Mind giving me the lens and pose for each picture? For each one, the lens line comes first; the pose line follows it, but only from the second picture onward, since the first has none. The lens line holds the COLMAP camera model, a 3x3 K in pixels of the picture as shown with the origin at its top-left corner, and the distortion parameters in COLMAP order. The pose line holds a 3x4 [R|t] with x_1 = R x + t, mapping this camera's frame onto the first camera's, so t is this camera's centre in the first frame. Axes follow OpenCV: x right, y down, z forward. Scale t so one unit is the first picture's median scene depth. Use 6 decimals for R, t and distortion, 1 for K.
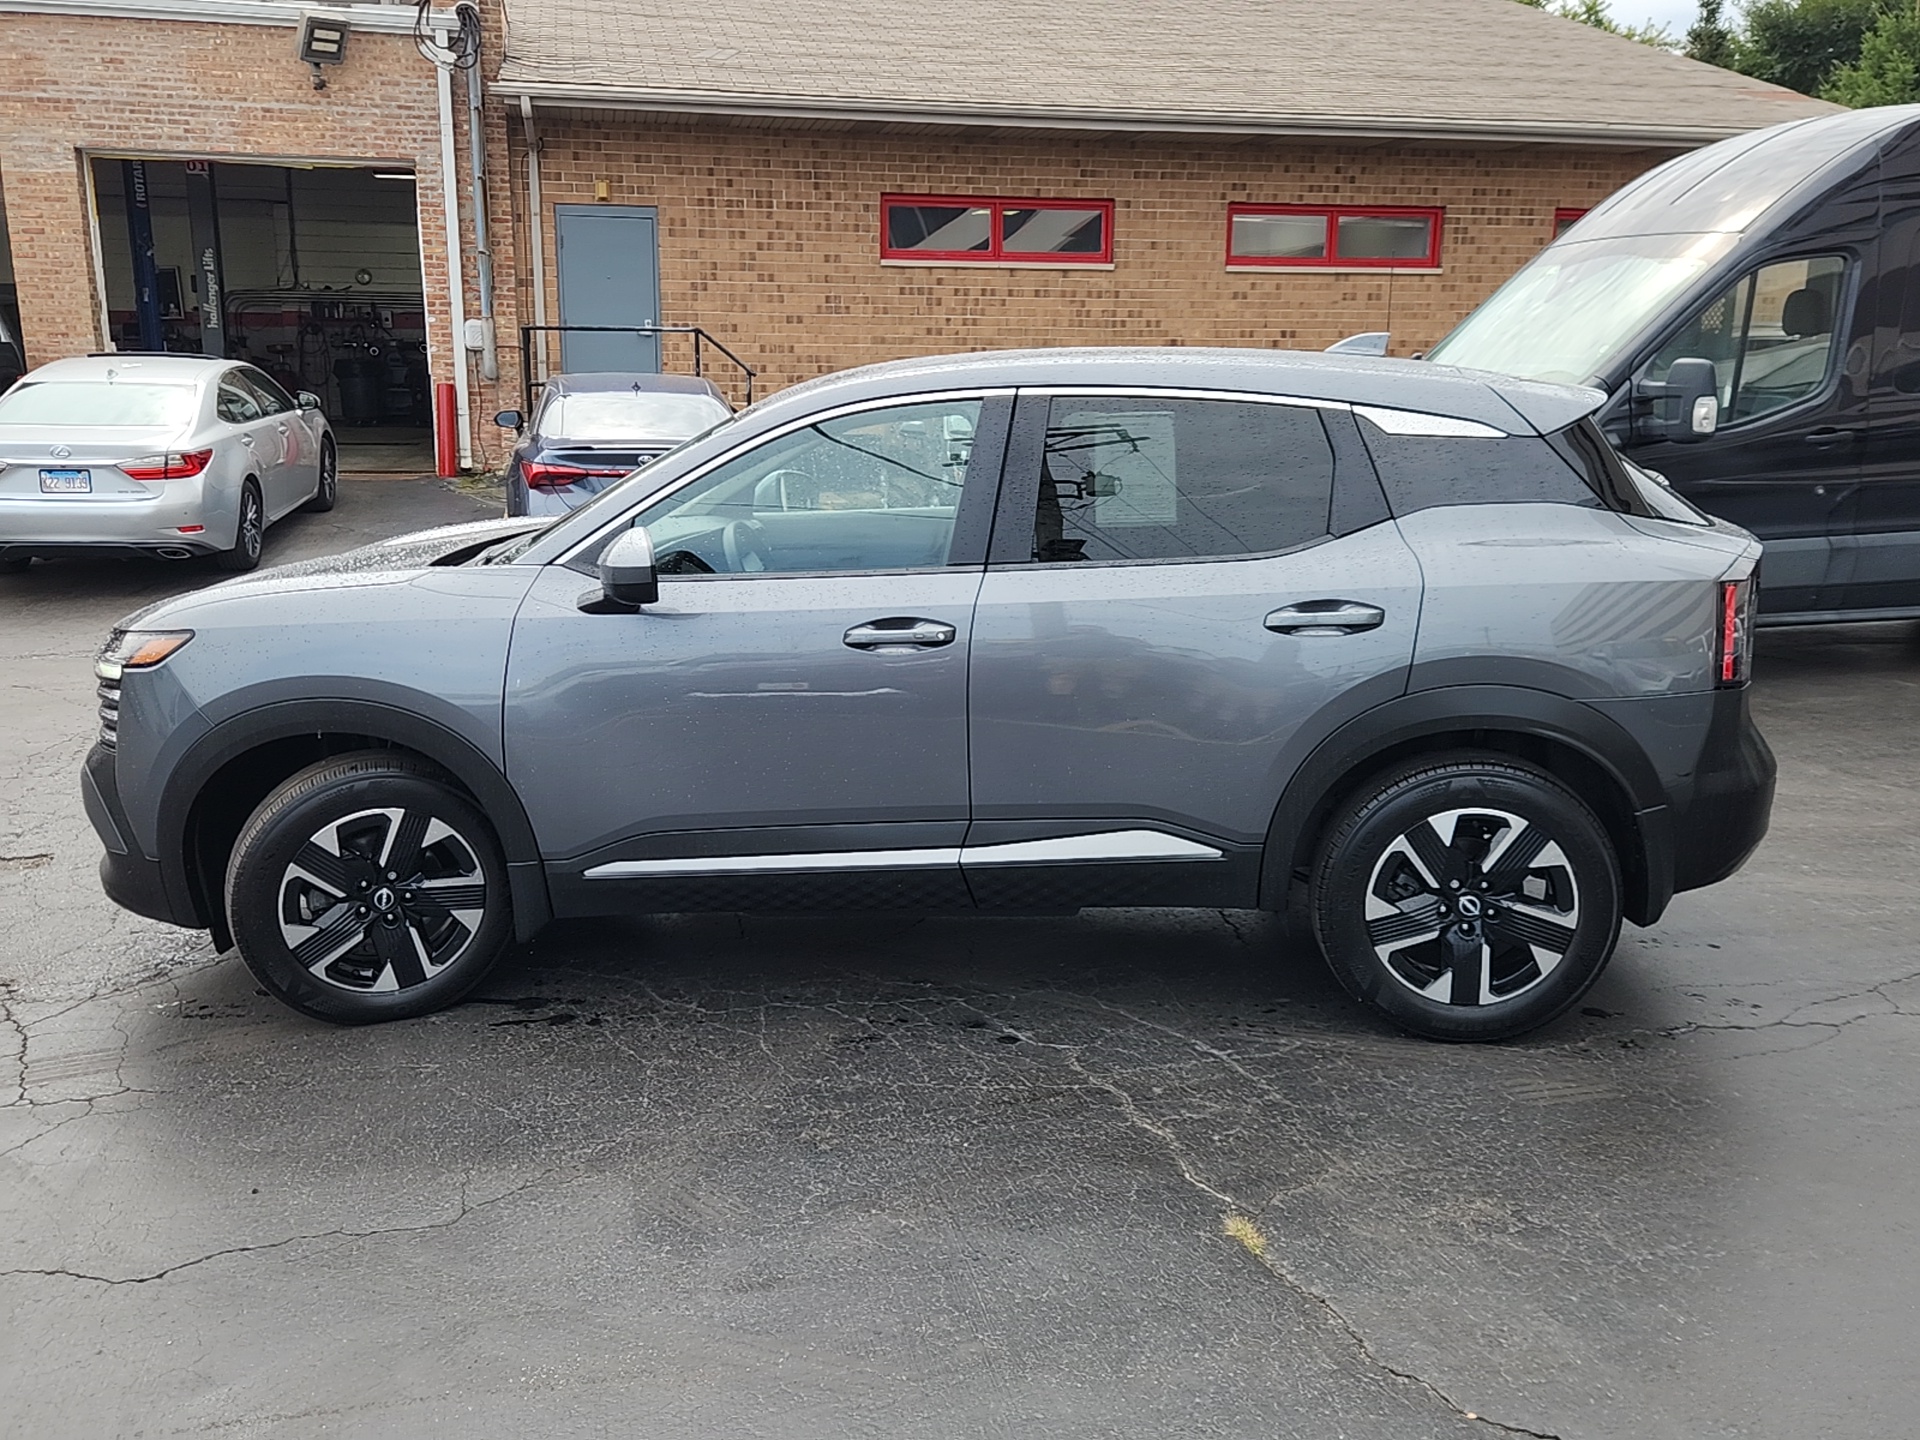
lens RADIAL K [[1509.5, 0, 971.1], [0, 1509.5, 716.3], [0, 0, 1]] dist [0.053337, -0.036190]
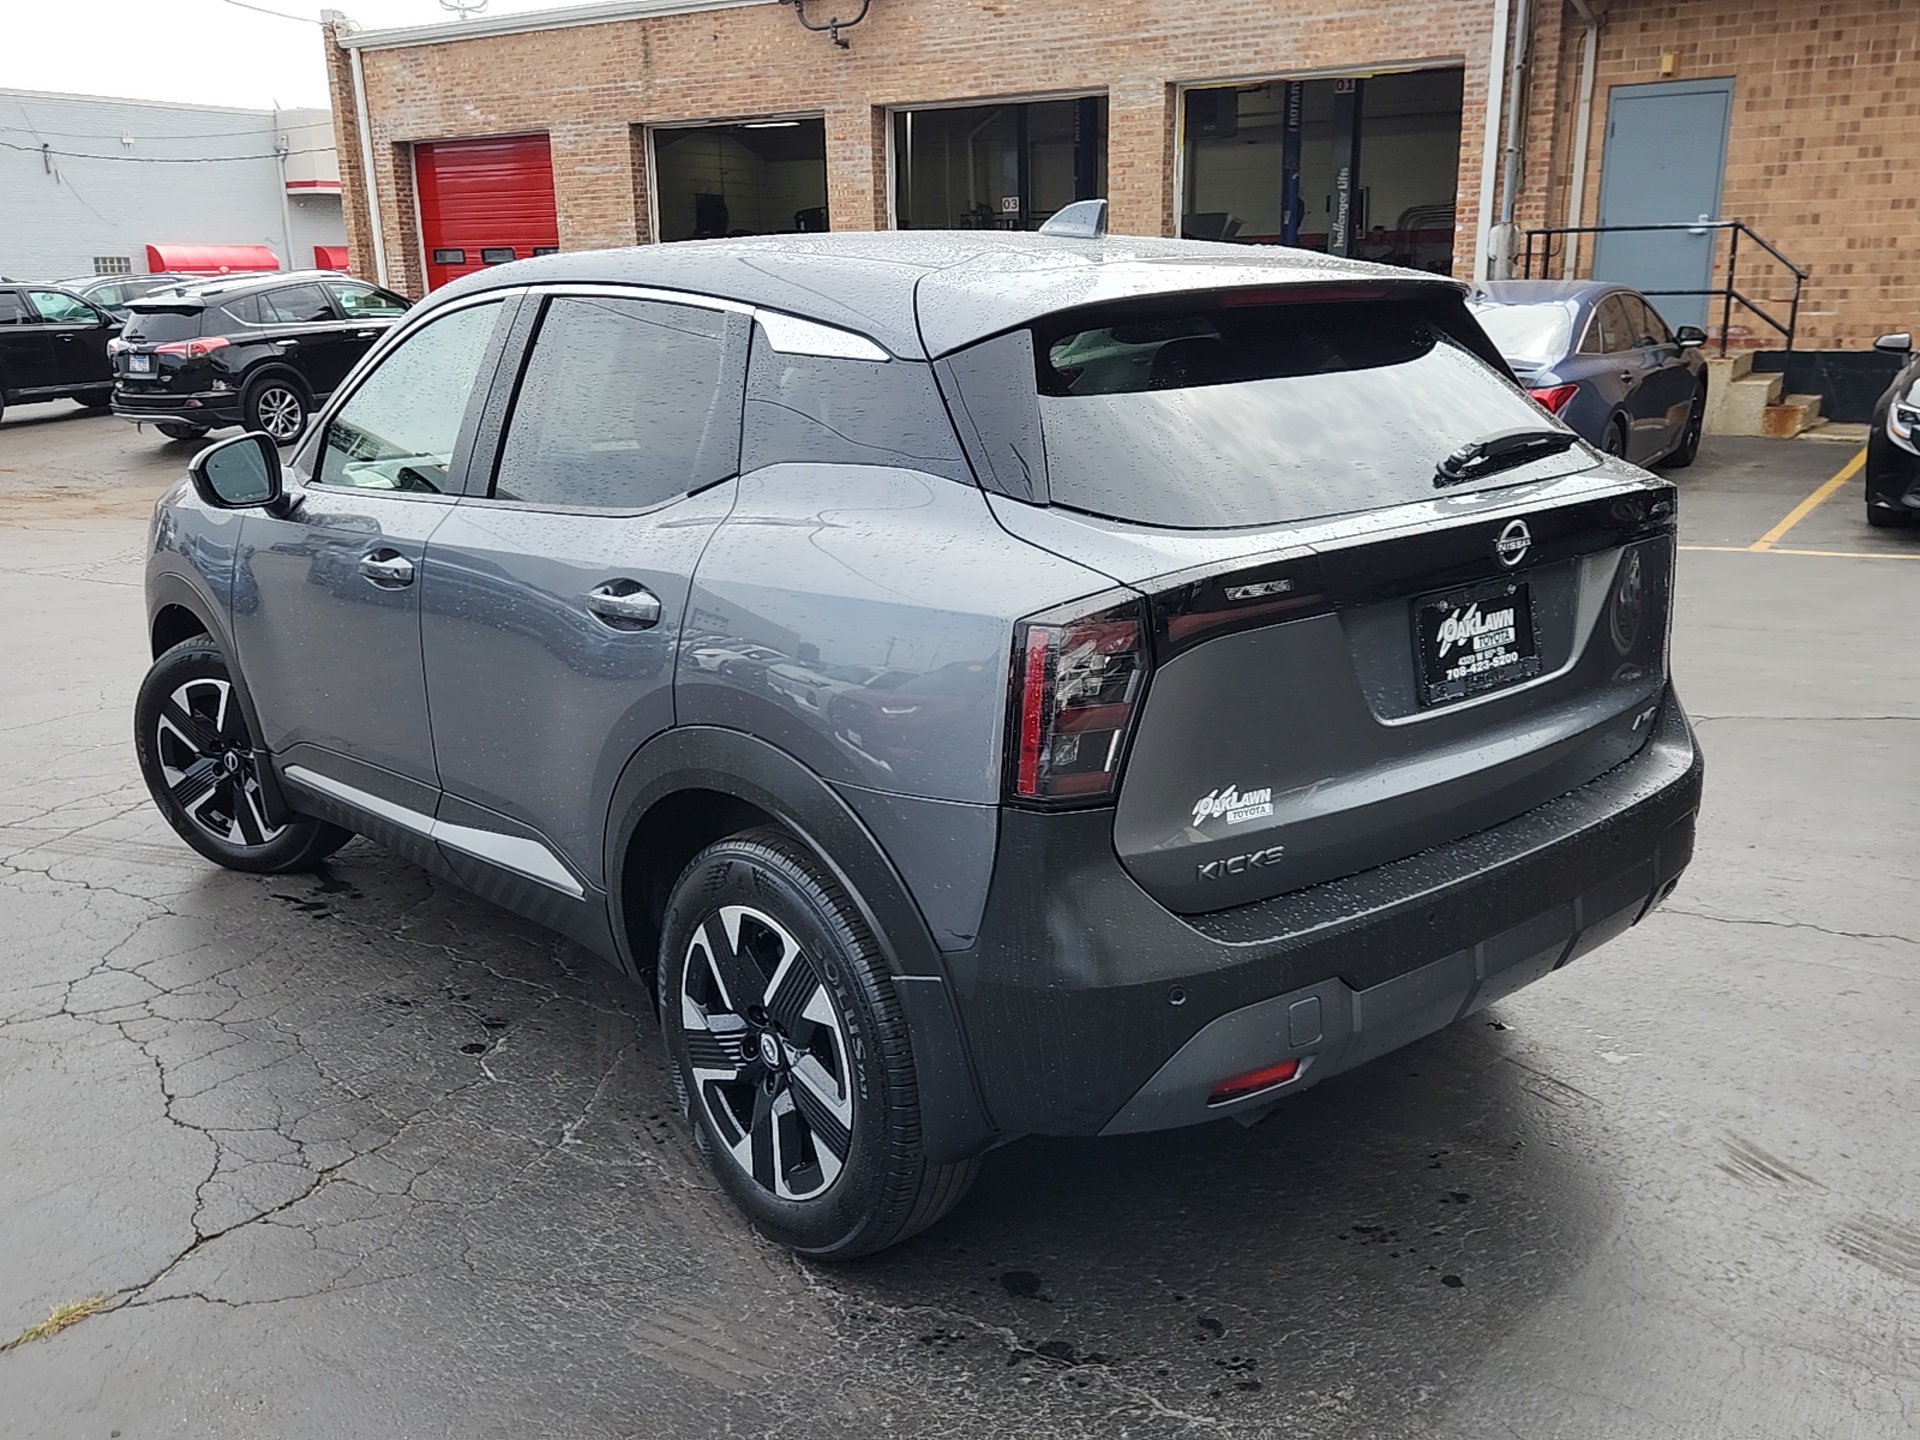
lens RADIAL K [[1546.8, 0, 943.4], [0, 1546.8, 733.6], [0, 0, 1]] dist [0.077050, -0.050123]
pose [[0.750315, 0.170513, -0.638712, 0.796887], [-0.134622, 0.985329, 0.104902, -0.098094], [0.647228, 0.007275, 0.762262, 0.505658]]
